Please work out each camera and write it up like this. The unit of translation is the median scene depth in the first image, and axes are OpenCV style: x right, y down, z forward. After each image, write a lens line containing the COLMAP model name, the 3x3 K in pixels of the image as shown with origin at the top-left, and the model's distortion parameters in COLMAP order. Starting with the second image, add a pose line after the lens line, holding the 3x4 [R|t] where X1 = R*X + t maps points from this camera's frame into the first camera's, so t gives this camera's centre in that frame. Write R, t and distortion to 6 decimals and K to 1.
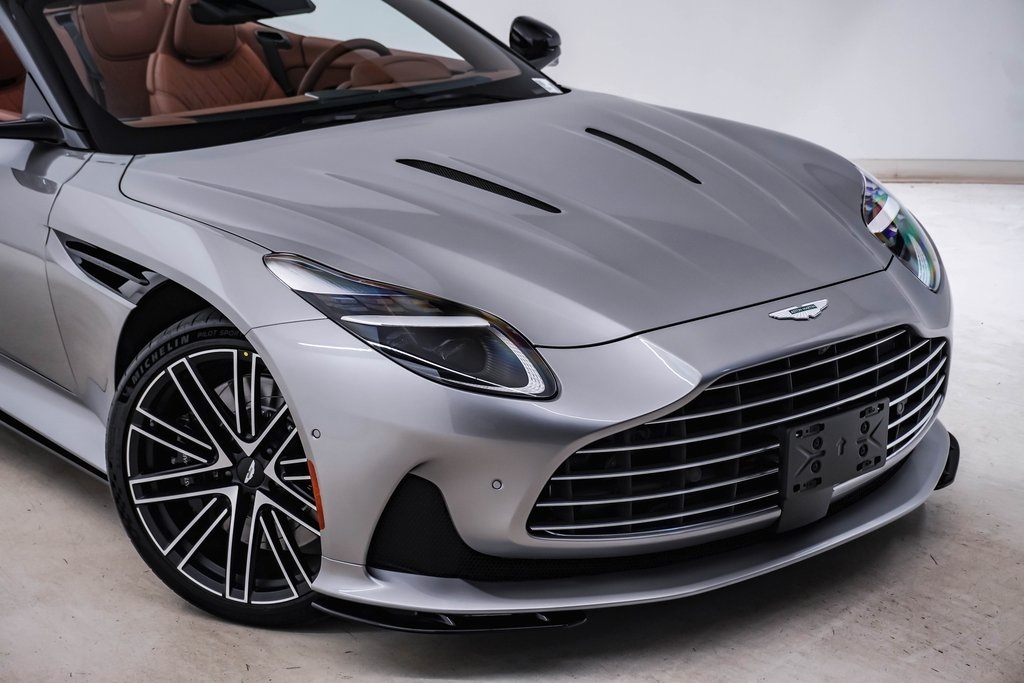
lens RADIAL K [[2071.9, 0, 520.0], [0, 2071.9, 339.3], [0, 0, 1]] dist [0.019878, 0.000000]
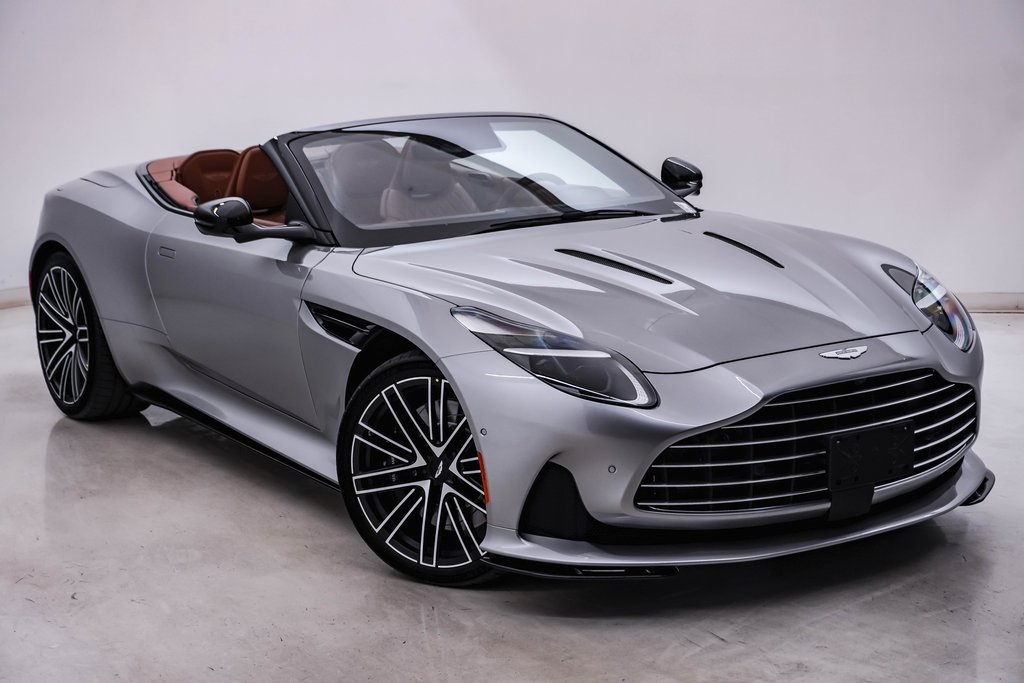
lens RADIAL K [[1973.5, 0, 505.1], [0, 1973.5, 344.8], [0, 0, 1]] dist [0.039237, 0.000000]
pose [[0.992237, 0.009379, -0.124011, 0.073255], [-0.020135, 0.996112, -0.085768, 0.092656], [0.122724, 0.087599, 0.988567, -0.287078]]
